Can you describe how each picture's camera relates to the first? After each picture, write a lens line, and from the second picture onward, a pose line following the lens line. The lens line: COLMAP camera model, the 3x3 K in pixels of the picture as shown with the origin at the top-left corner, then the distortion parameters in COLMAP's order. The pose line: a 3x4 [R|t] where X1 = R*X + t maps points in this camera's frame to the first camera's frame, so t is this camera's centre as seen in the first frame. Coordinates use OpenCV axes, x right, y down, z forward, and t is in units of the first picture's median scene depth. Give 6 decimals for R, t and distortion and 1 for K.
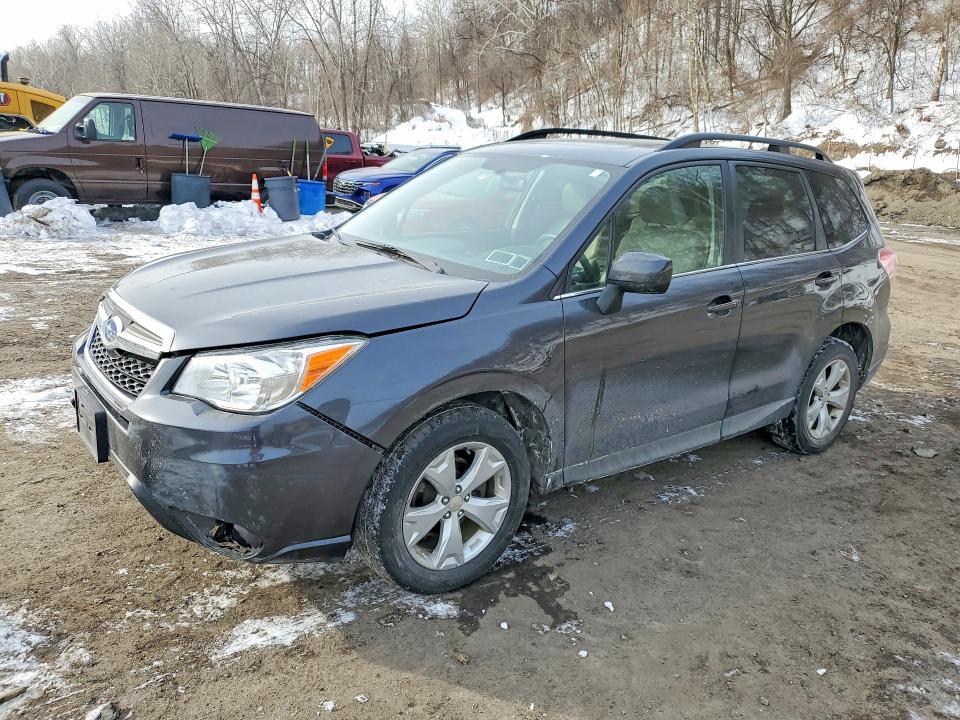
lens RADIAL K [[721.3, 0, 482.4], [0, 721.3, 361.8], [0, 0, 1]] dist [0.016103, 0.014569]
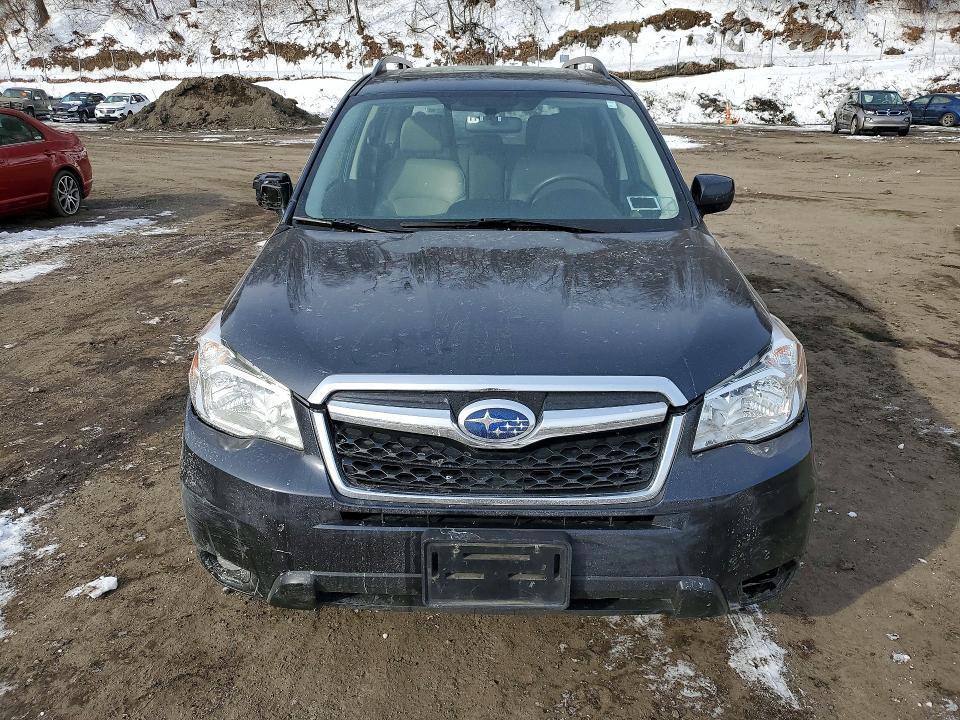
lens RADIAL K [[721.3, 0, 481.4], [0, 721.3, 360.3], [0, 0, 1]] dist [0.016103, 0.014569]
pose [[0.645342, -0.330685, 0.688608, -0.986244], [0.254127, 0.943038, 0.214708, -0.249438], [-0.720384, 0.036434, 0.692618, 0.589223]]
